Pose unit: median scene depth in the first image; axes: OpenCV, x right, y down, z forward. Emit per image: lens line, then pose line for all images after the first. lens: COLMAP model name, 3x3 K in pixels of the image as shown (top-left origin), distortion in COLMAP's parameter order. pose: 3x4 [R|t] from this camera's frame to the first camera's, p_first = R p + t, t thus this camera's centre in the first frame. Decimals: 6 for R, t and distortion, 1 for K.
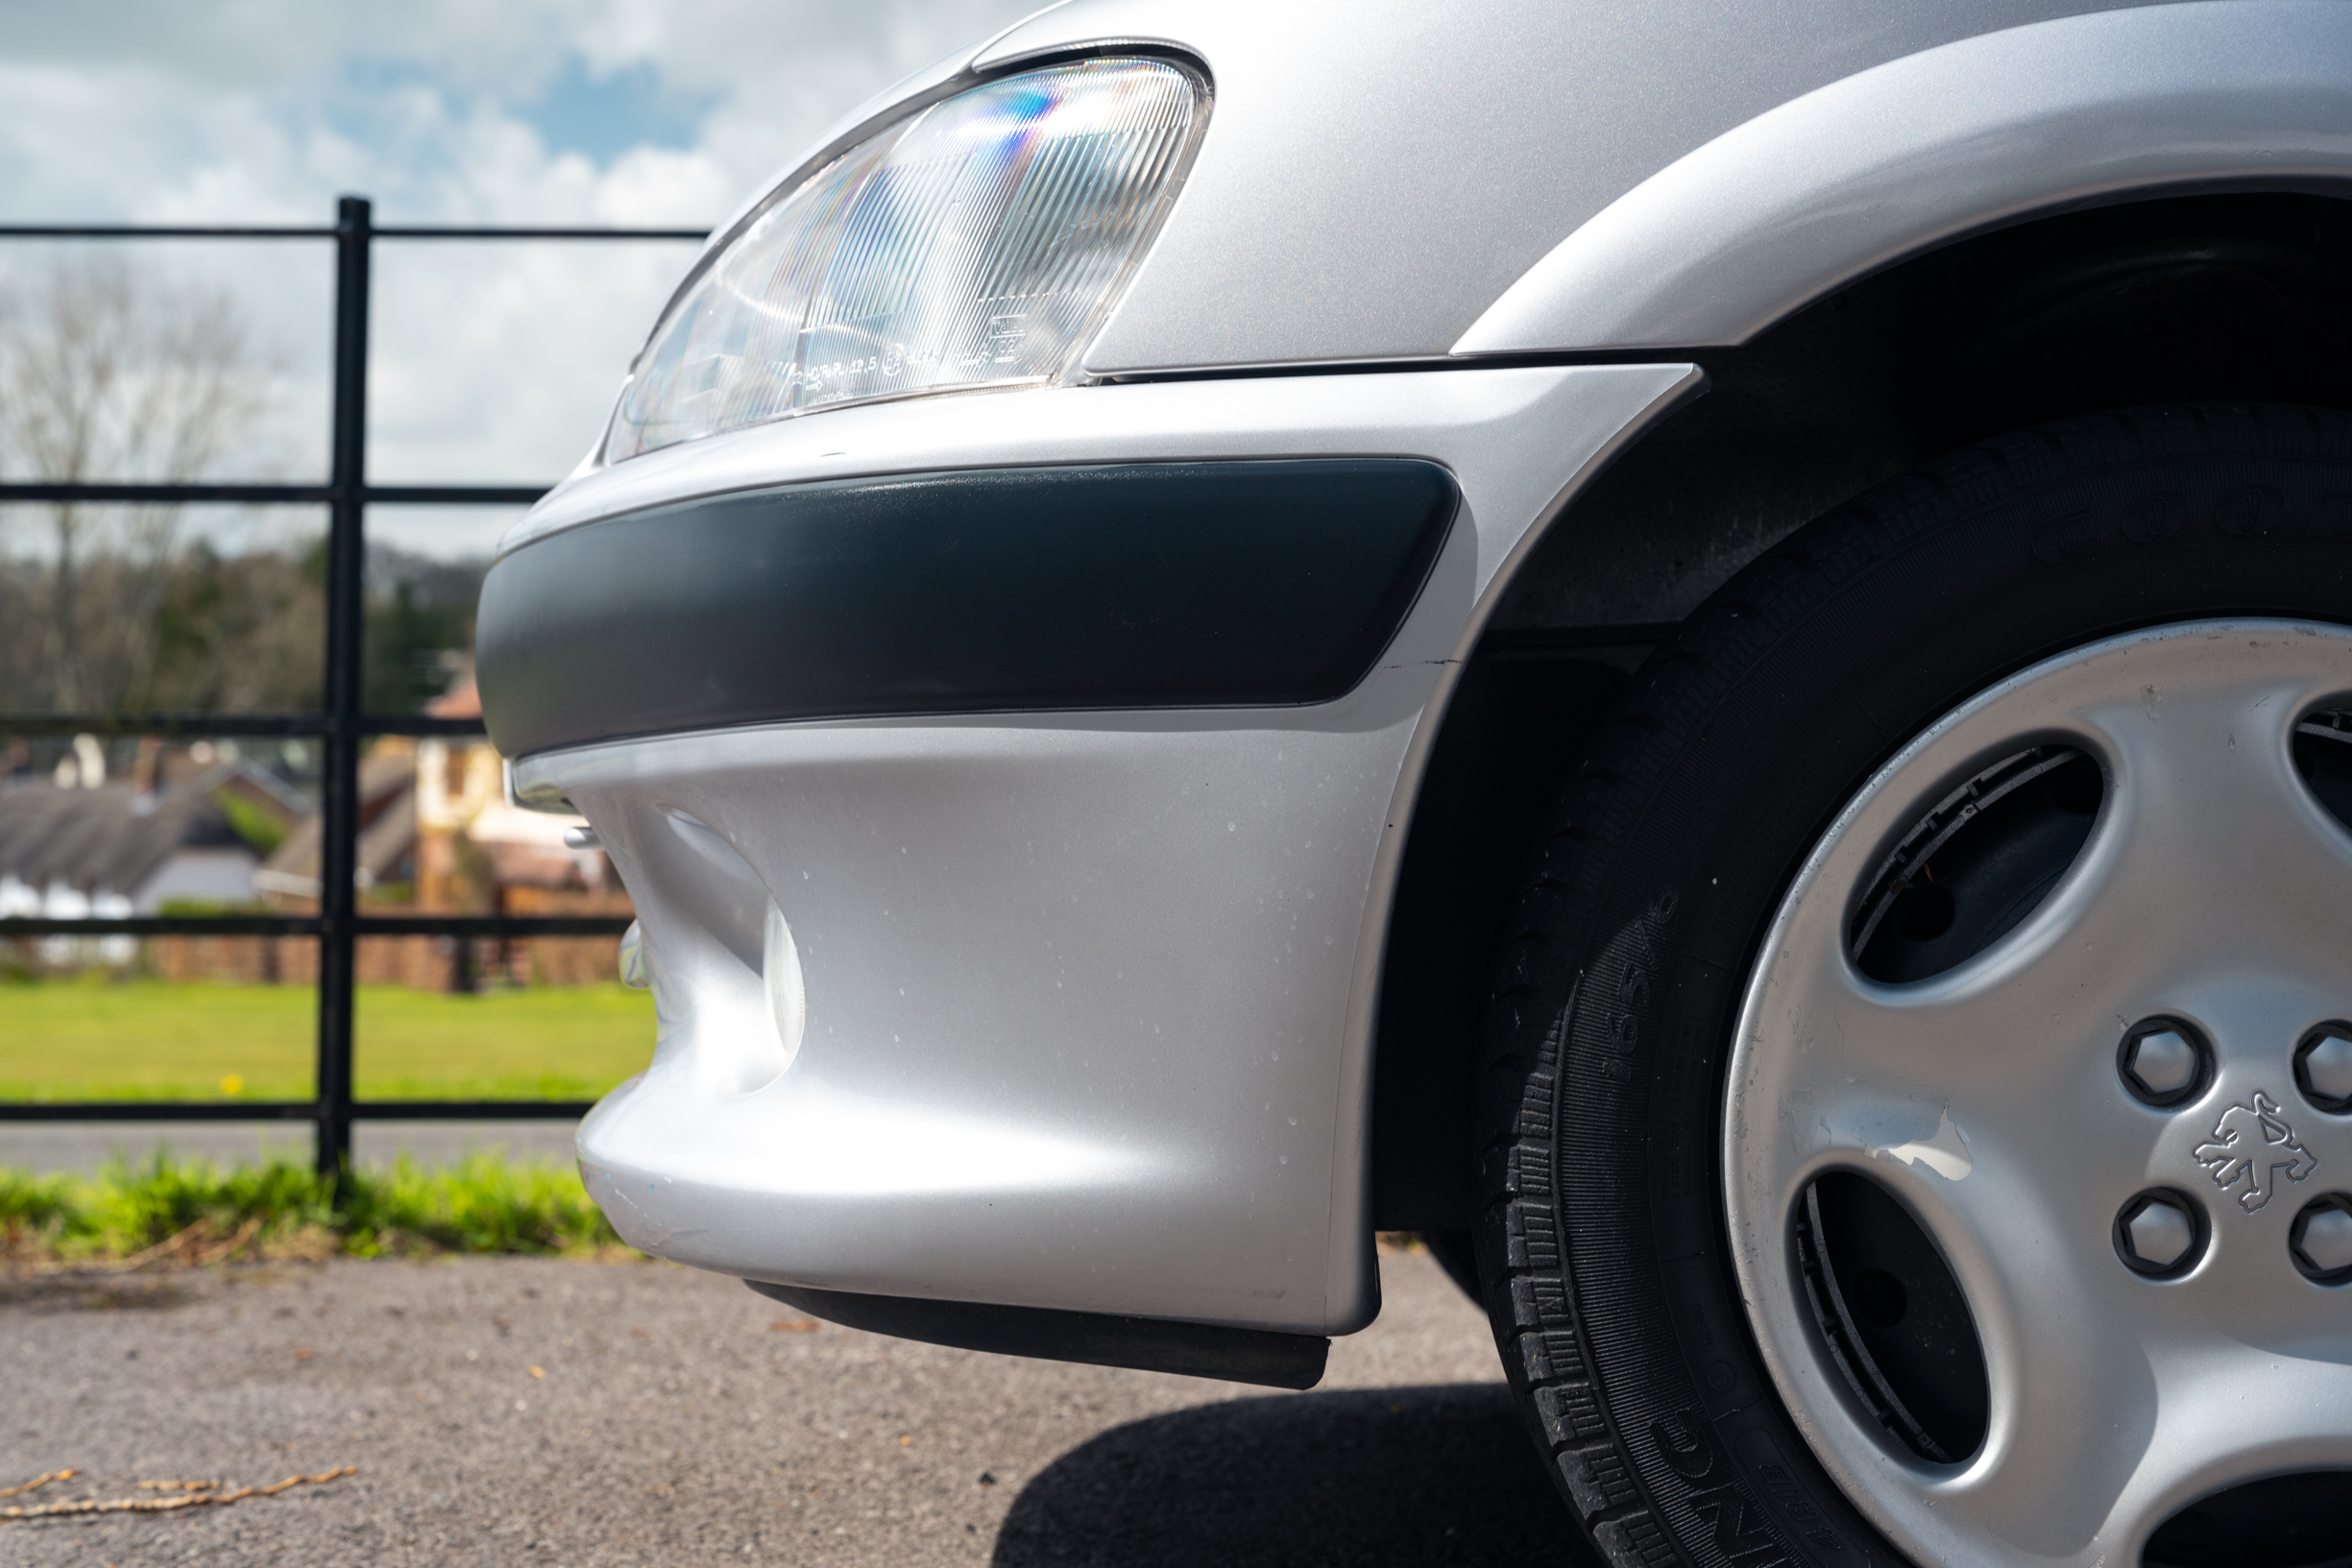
lens RADIAL K [[4527.0, 0, 1176.6], [0, 4527.0, 854.4], [0, 0, 1]] dist [-0.001546, -0.198428]
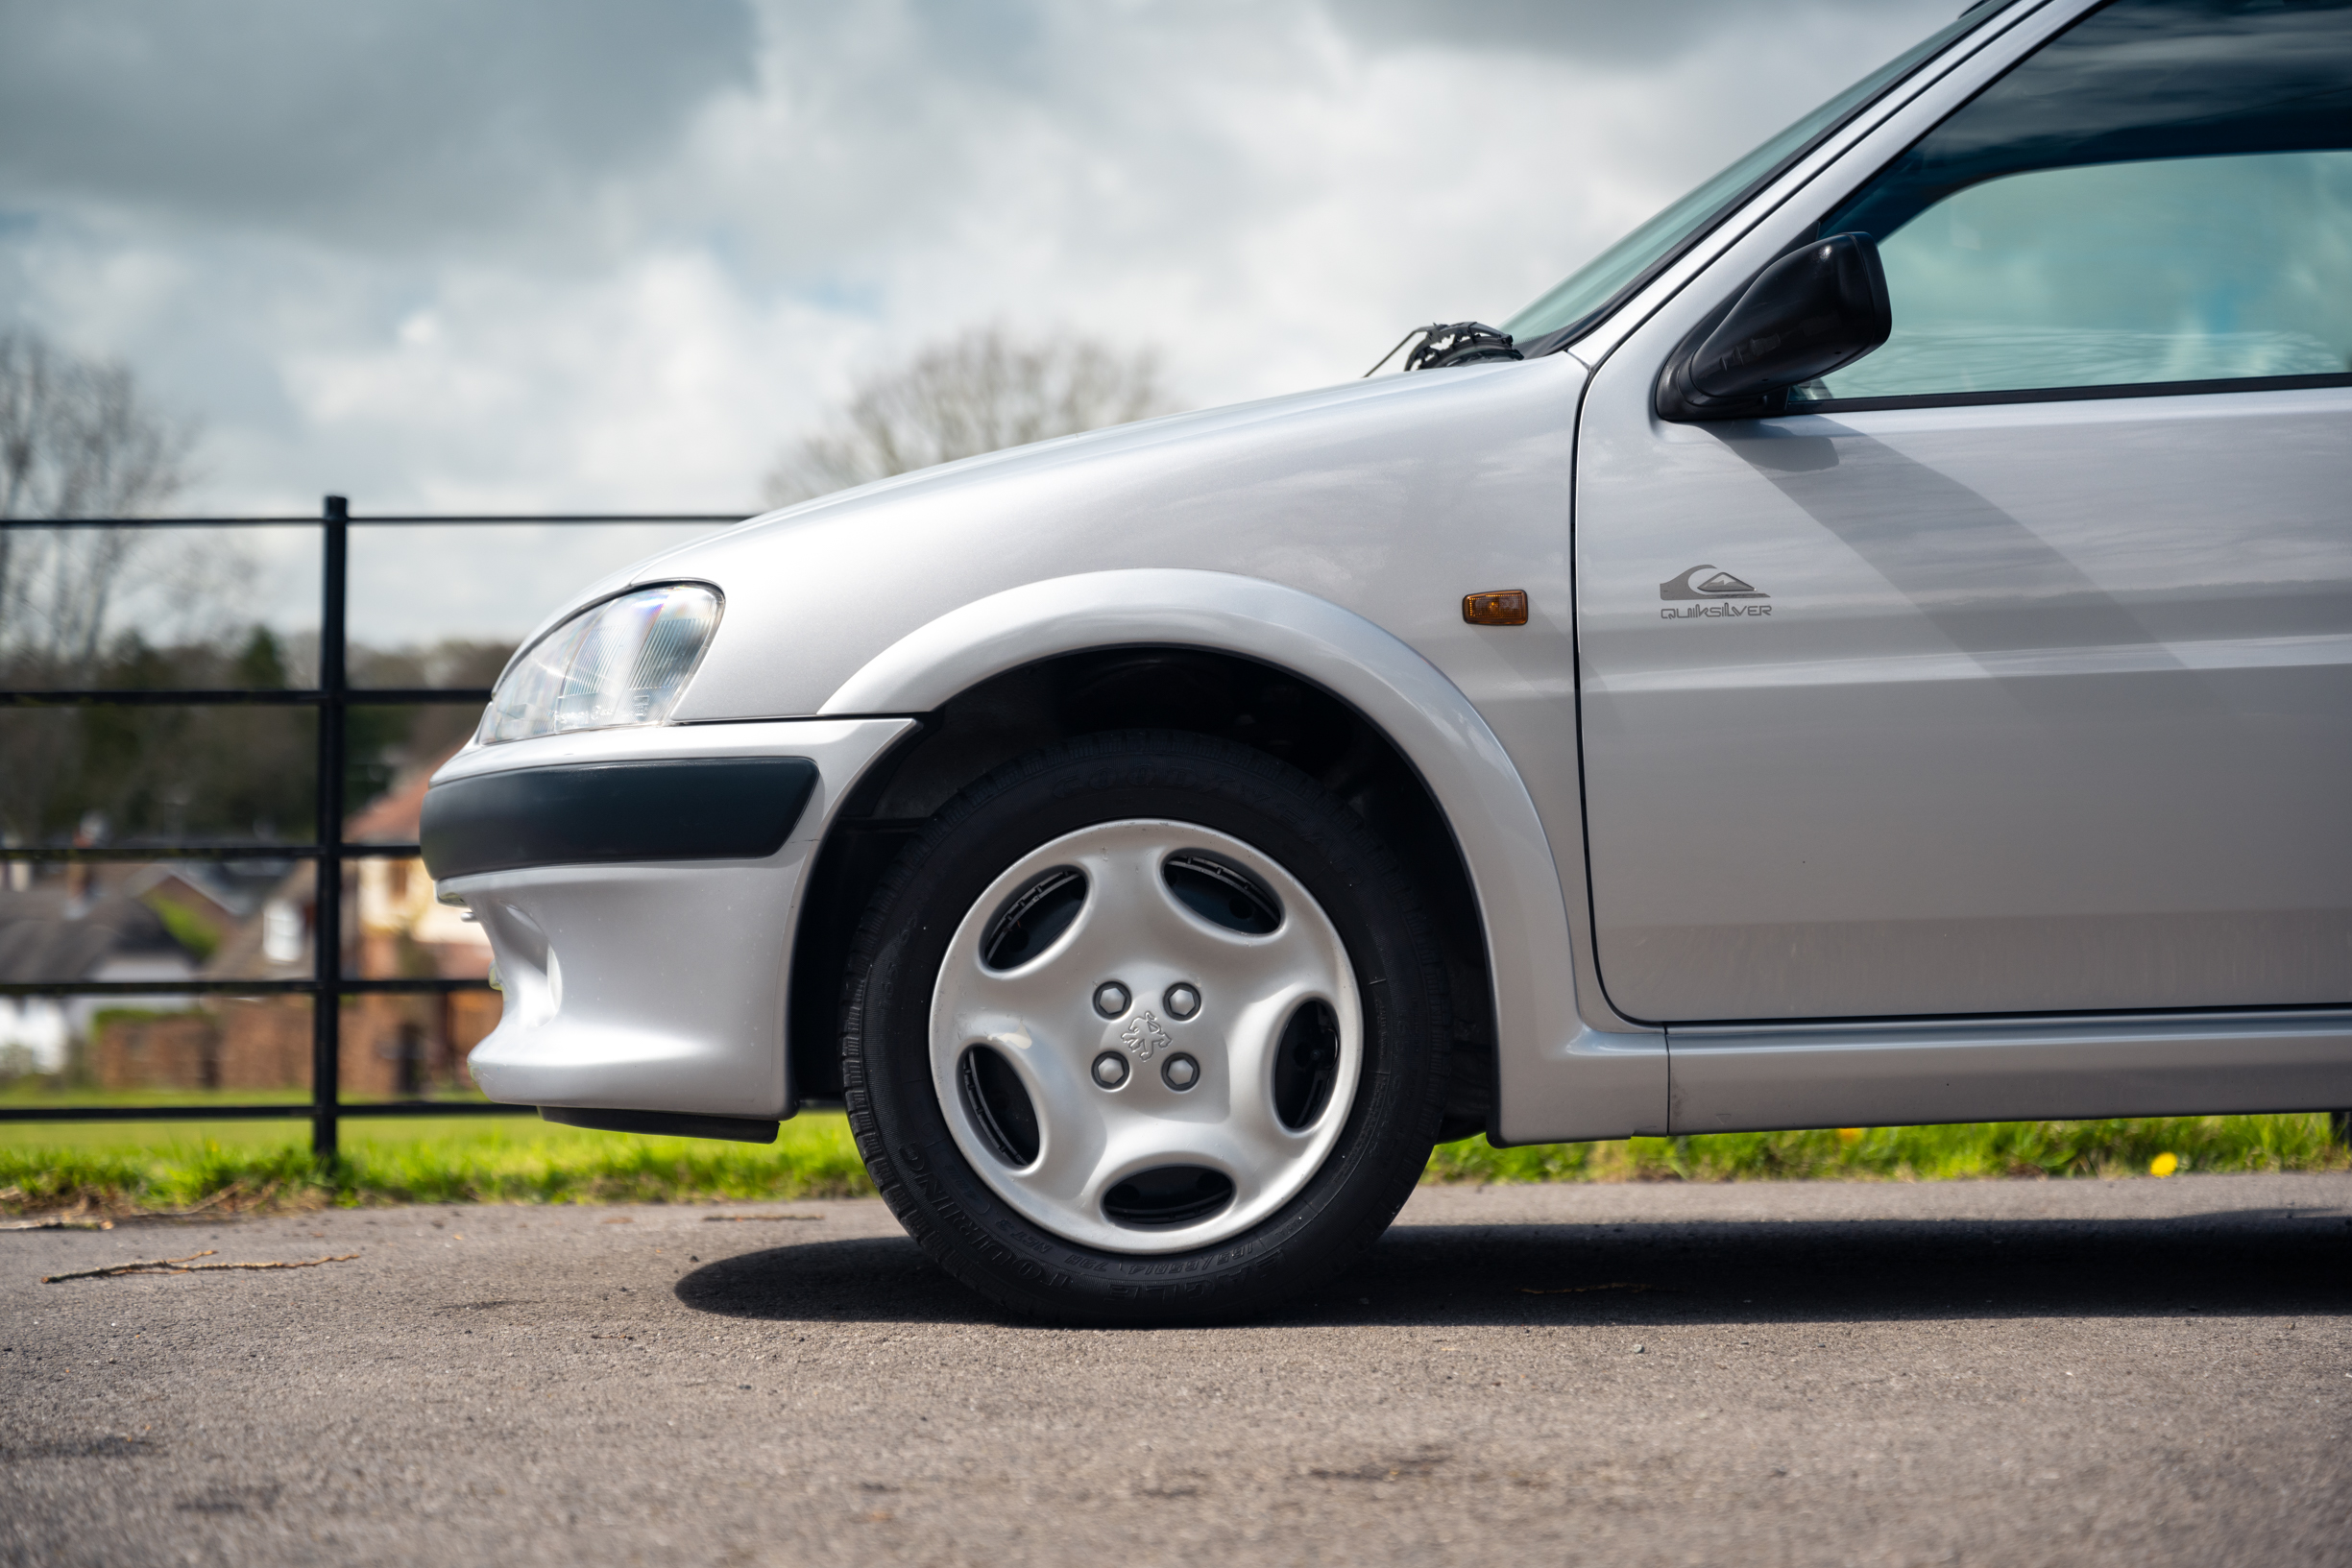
lens RADIAL K [[4721.8, 0, 1176.0], [0, 4721.8, 784.0], [0, 0, 1]] dist [0.008685, -0.012299]
pose [[0.999923, -0.011160, 0.005468, 0.187590], [0.011344, 0.999328, -0.034844, 0.014536], [-0.005075, 0.034903, 0.999378, -1.215107]]
